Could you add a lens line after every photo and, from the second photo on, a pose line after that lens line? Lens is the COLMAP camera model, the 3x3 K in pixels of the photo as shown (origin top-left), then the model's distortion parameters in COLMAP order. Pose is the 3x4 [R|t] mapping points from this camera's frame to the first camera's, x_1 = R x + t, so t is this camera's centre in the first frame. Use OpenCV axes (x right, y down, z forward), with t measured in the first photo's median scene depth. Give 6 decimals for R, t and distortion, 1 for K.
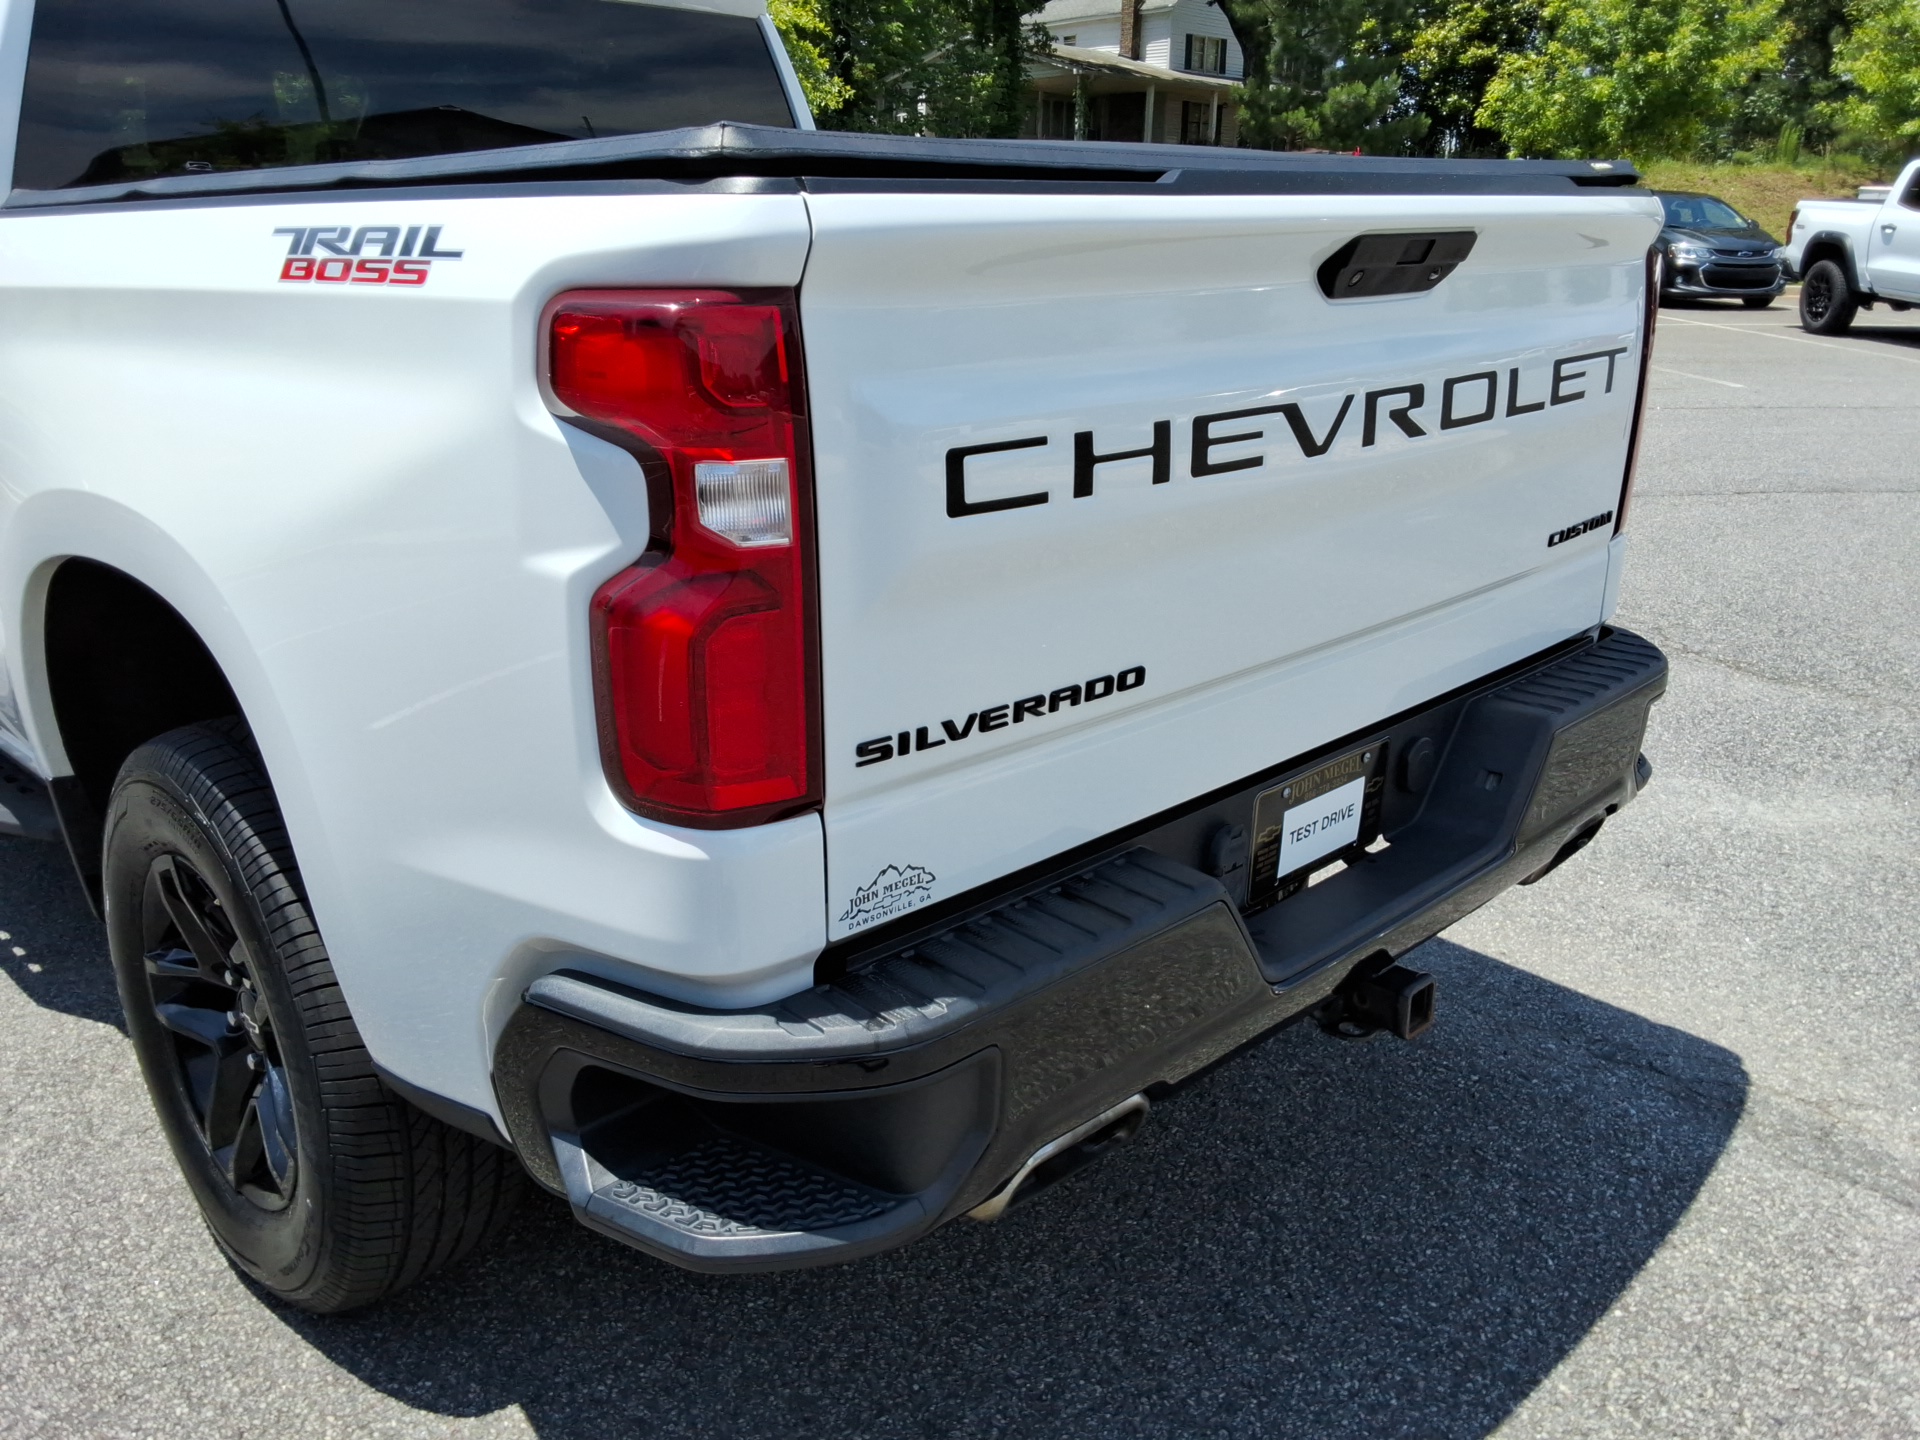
lens RADIAL K [[1547.2, 0, 980.4], [0, 1547.2, 688.0], [0, 0, 1]] dist [0.105644, -0.162469]
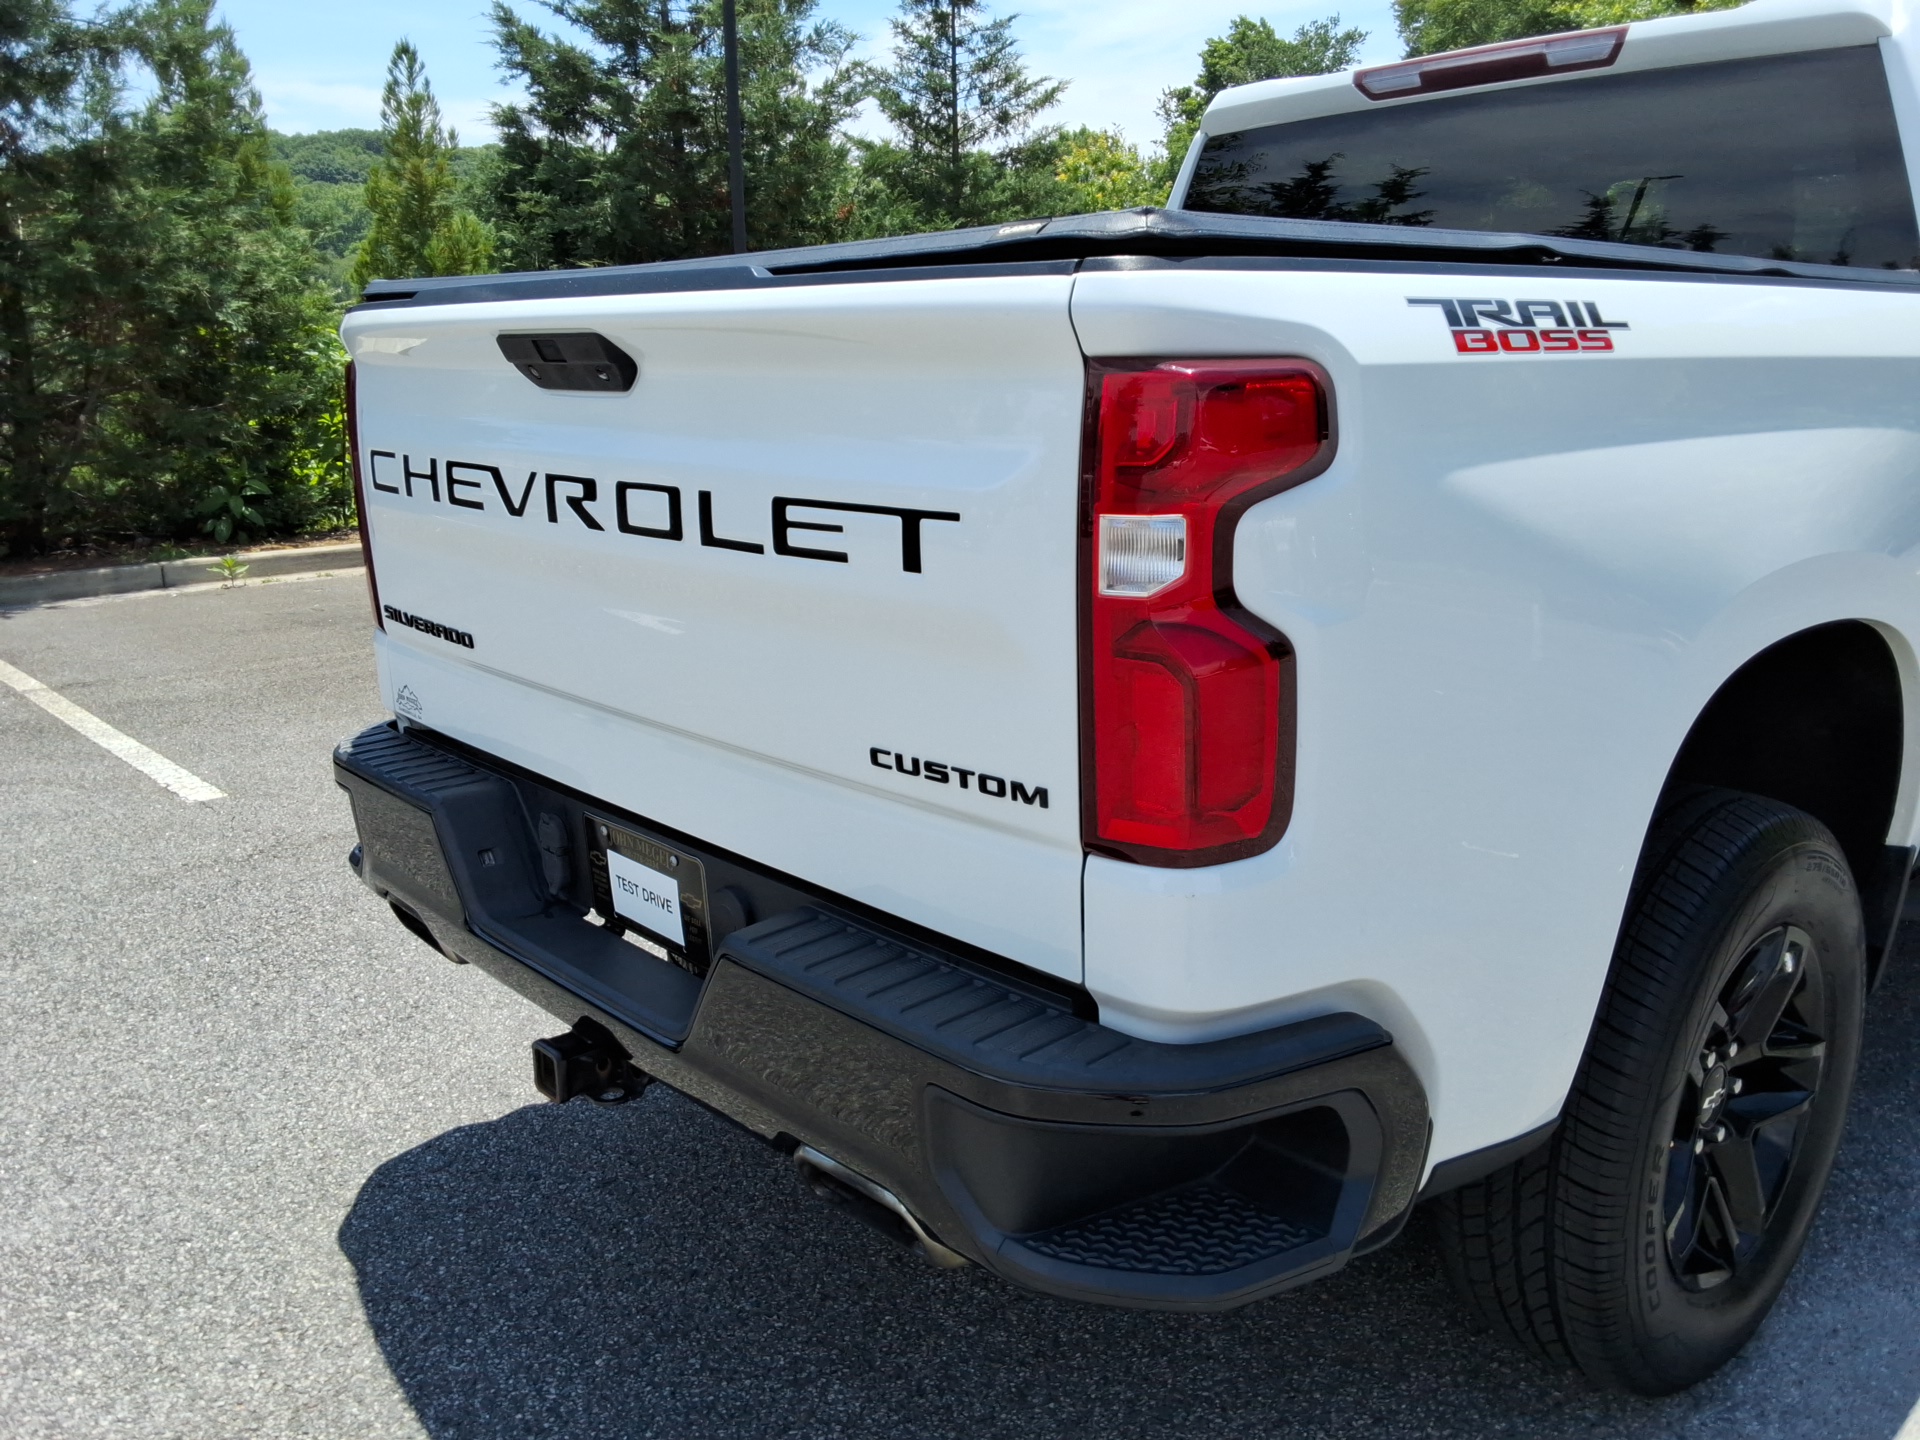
lens RADIAL K [[1547.2, 0, 976.0], [0, 1547.2, 713.3], [0, 0, 1]] dist [0.105644, -0.162469]
pose [[-0.060779, 0.235841, -0.969889, 1.250552], [-0.275397, 0.930007, 0.243401, -0.357288], [0.959407, 0.281898, 0.008425, 1.233489]]
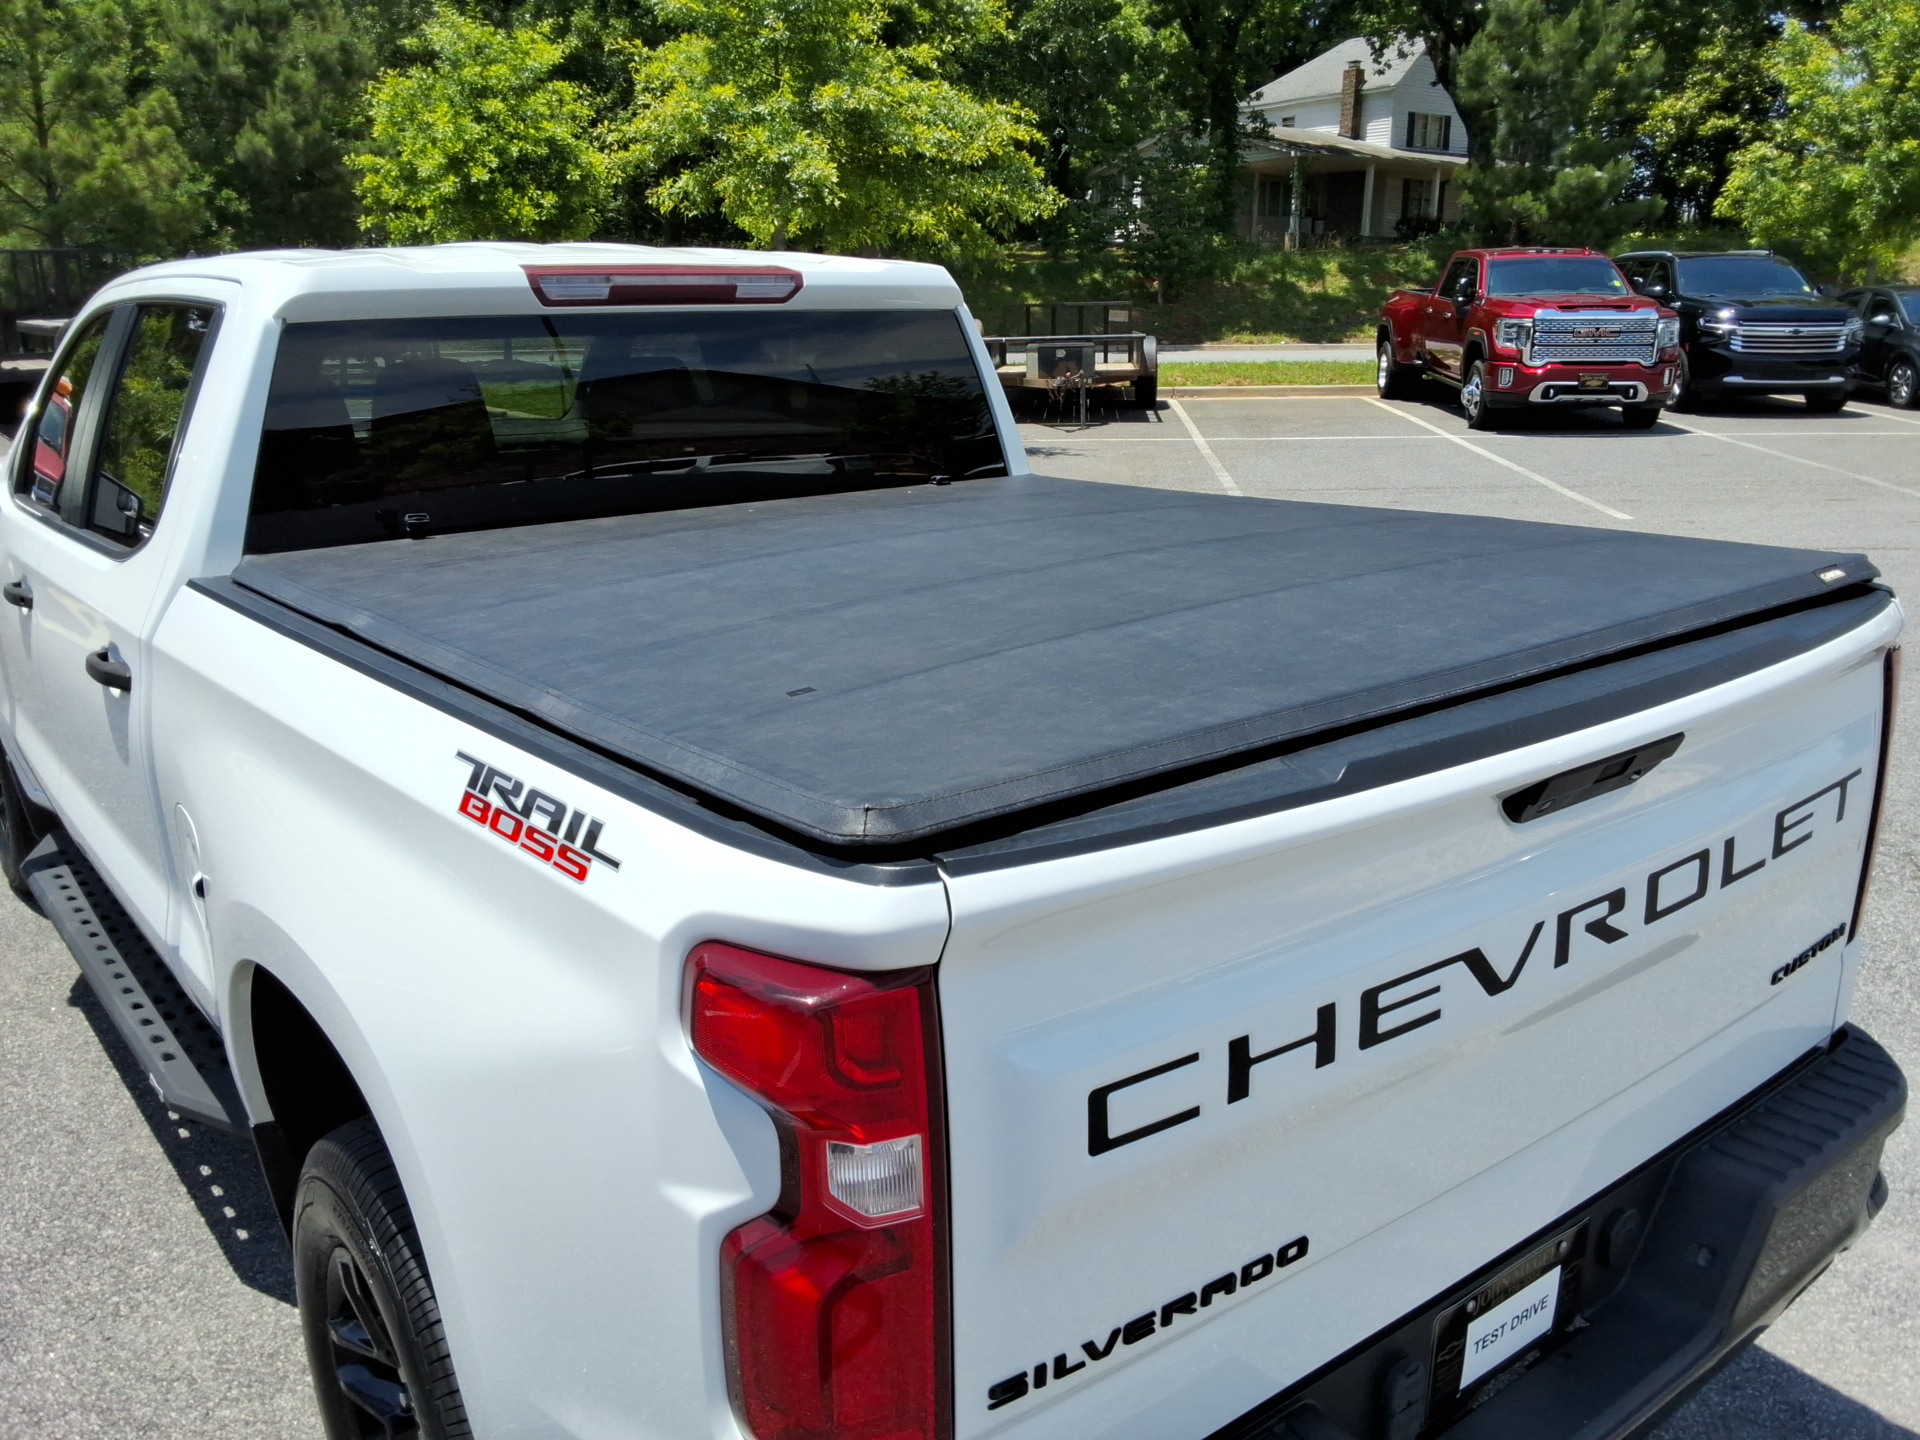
lens RADIAL K [[1547.2, 0, 976.1], [0, 1547.2, 686.3], [0, 0, 1]] dist [0.105644, -0.162469]
pose [[0.990881, 0.021354, -0.133037, 0.022366], [-0.027163, 0.998748, -0.042000, -0.255930], [0.131974, 0.045230, 0.990221, 0.018832]]
